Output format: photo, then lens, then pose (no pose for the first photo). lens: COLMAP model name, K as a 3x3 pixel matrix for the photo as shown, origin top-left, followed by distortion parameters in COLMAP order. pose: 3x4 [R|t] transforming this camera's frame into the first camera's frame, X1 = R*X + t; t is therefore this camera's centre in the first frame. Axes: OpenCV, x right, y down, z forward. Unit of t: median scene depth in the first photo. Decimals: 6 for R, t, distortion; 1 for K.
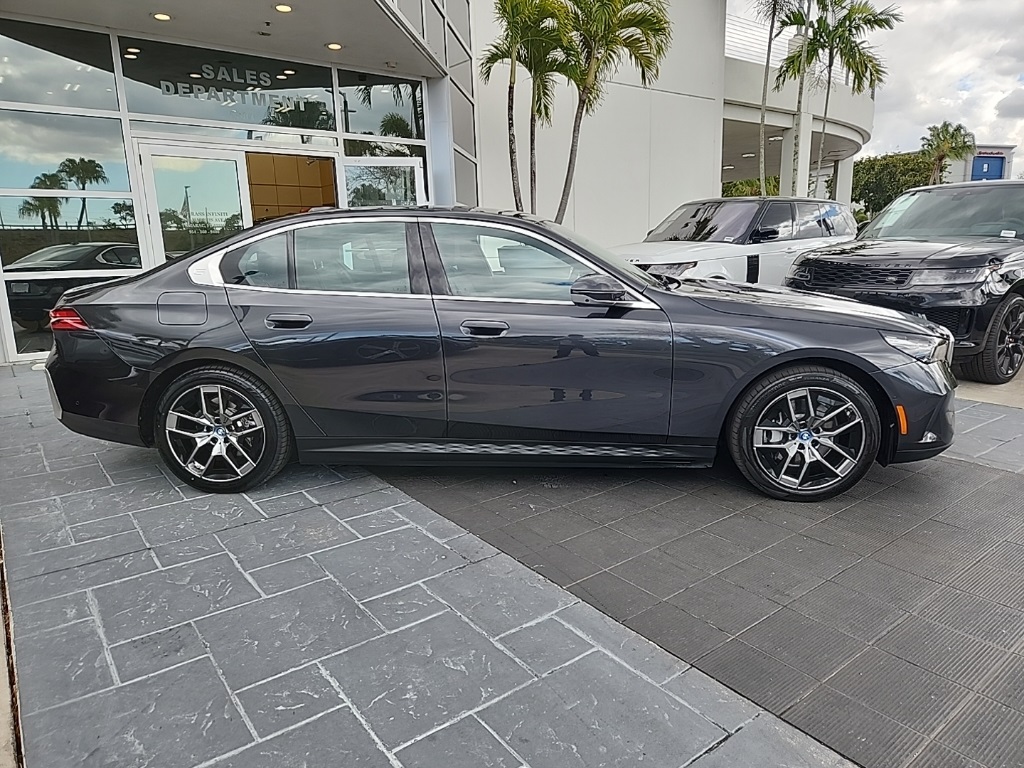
lens RADIAL K [[687.0, 0, 522.2], [0, 687.0, 387.4], [0, 0, 1]] dist [0.079461, -0.067105]
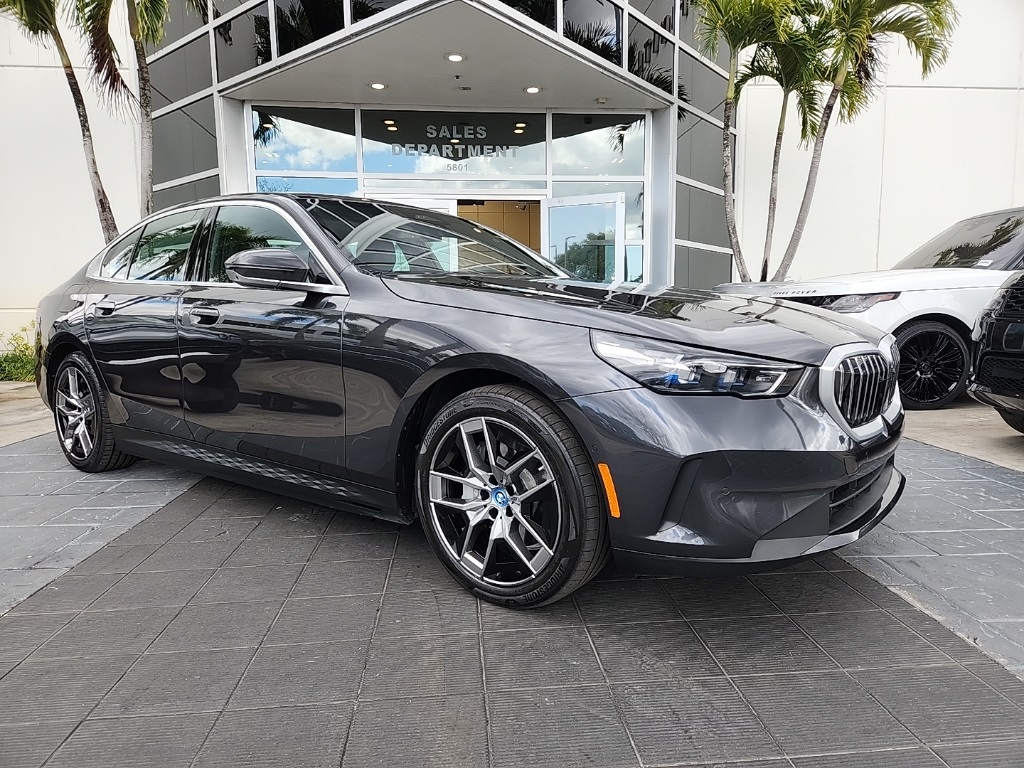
lens RADIAL K [[687.0, 0, 522.2], [0, 687.0, 387.4], [0, 0, 1]] dist [0.079461, -0.067105]
pose [[0.832038, 0.071610, -0.550078, 0.342313], [-0.123079, 0.990748, -0.057189, 0.002038], [0.540893, 0.115286, 0.833153, 0.218367]]
